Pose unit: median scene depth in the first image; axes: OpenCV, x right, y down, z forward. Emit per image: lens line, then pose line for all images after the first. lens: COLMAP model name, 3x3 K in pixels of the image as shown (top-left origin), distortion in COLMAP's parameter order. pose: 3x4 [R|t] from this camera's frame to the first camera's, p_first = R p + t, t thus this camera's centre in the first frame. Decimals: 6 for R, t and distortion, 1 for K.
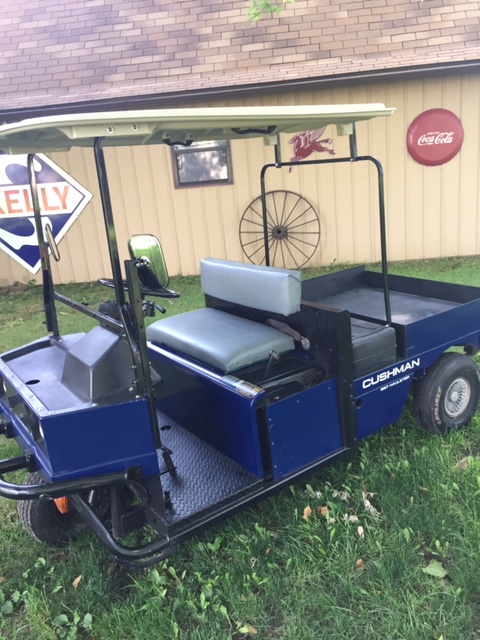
lens RADIAL K [[568.2, 0, 240.0], [0, 568.2, 320.0], [0, 0, 1]] dist [0.056357, -0.094313]
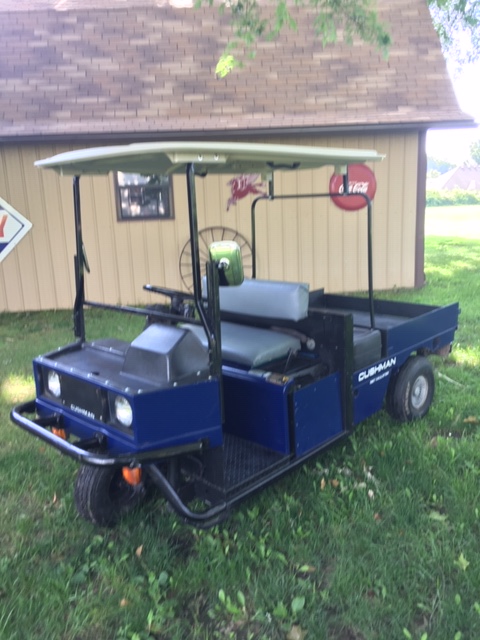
lens RADIAL K [[568.2, 0, 240.0], [0, 568.2, 320.0], [0, 0, 1]] dist [0.056357, -0.094313]
pose [[0.980236, 0.004272, 0.197785, -0.258495], [0.010701, 0.997158, -0.074575, 0.075815], [-0.197542, 0.075218, 0.977404, -0.134374]]
